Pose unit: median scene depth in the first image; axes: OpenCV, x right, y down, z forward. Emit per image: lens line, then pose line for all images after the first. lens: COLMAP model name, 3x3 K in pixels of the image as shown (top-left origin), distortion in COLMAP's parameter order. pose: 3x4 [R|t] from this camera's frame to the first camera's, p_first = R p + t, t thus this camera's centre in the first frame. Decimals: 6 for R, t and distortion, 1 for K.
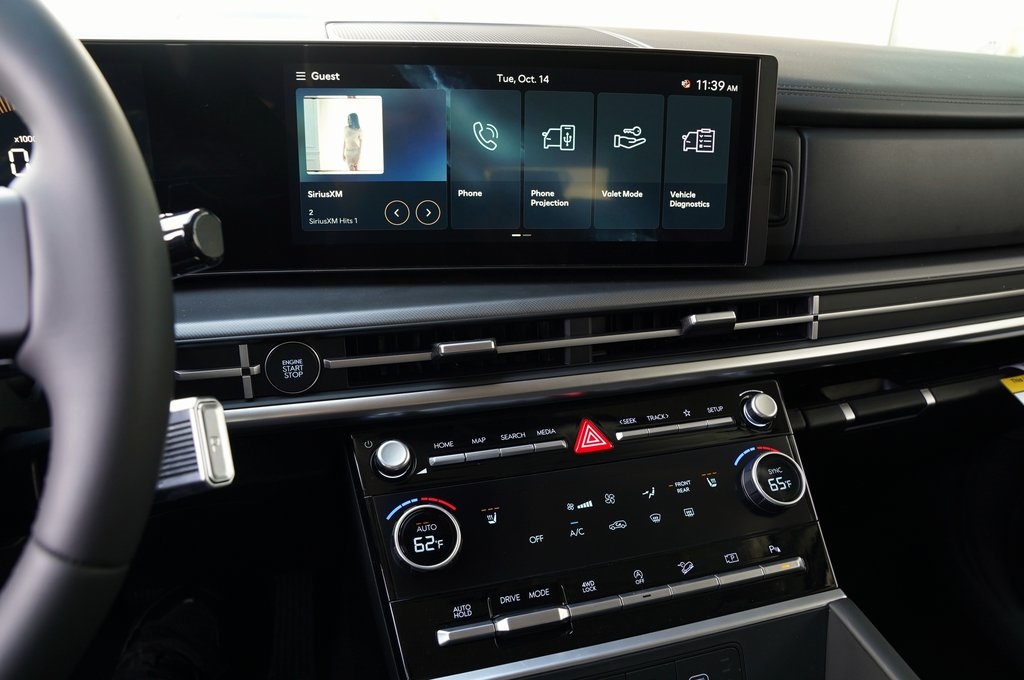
lens RADIAL K [[705.1, 0, 512.0], [0, 705.1, 340.0], [0, 0, 1]] dist [-0.107035, 0.003322]
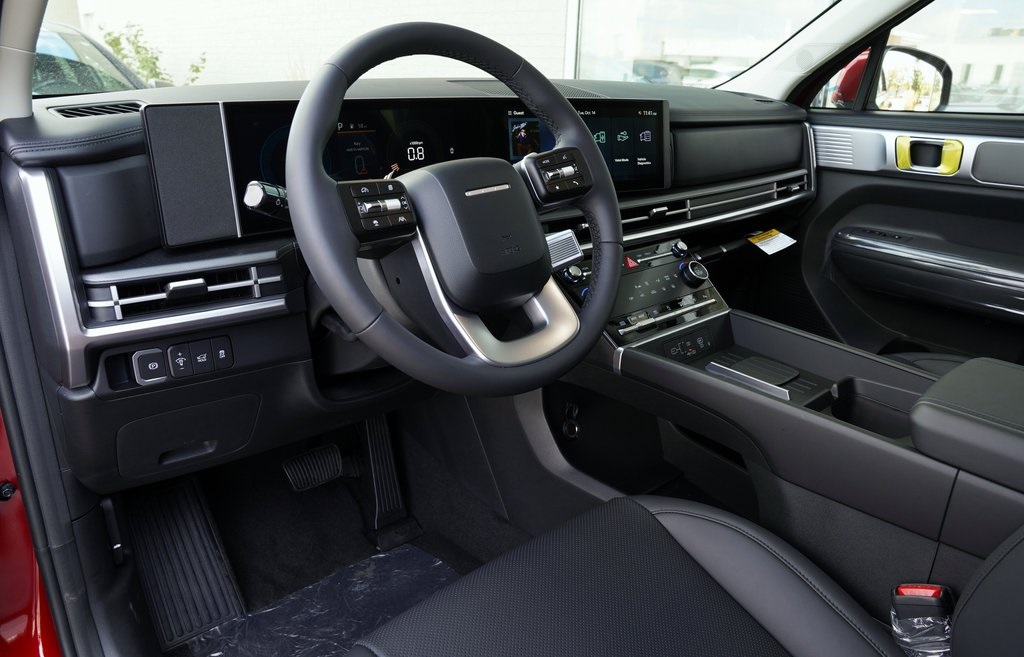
lens RADIAL K [[753.4, 0, 512.0], [0, 753.4, 328.5], [0, 0, 1]] dist [-0.102773, 0.005099]
pose [[0.890992, -0.147108, 0.429525, -1.369465], [0.164640, 0.986347, -0.003709, 0.305438], [-0.423115, 0.074021, 0.903047, -1.097044]]
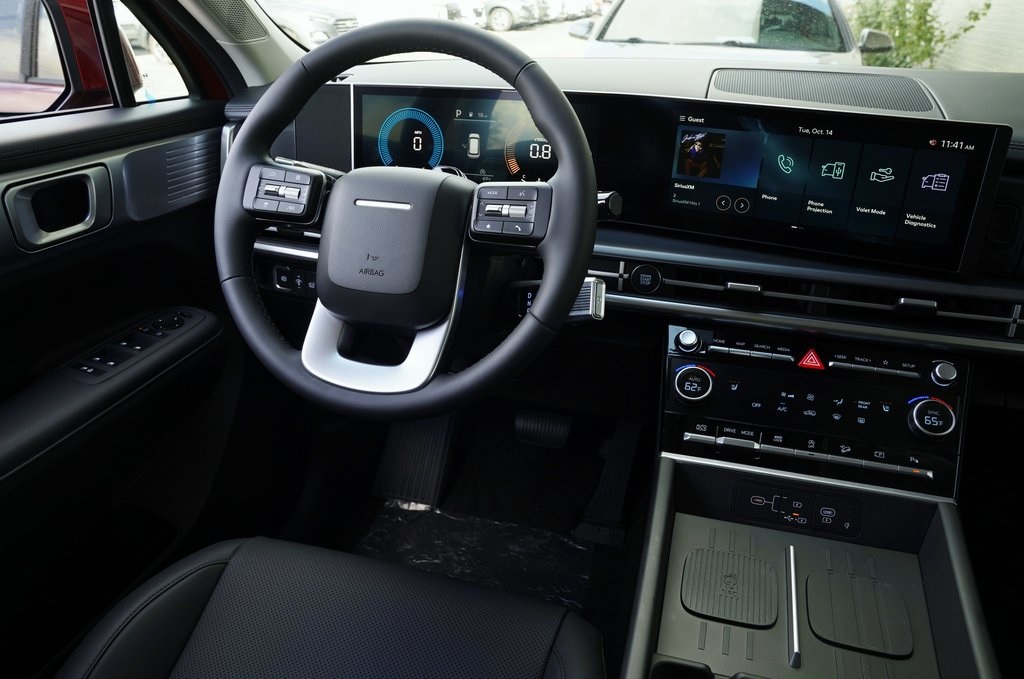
lens RADIAL K [[725.5, 0, 485.7], [0, 725.5, 342.5], [0, 0, 1]] dist [-0.146273, 0.100036]
pose [[0.823360, 0.227149, -0.520079, 0.332444], [-0.193645, 0.973856, 0.118771, 0.054548], [0.533461, 0.002919, 0.845820, -0.757240]]
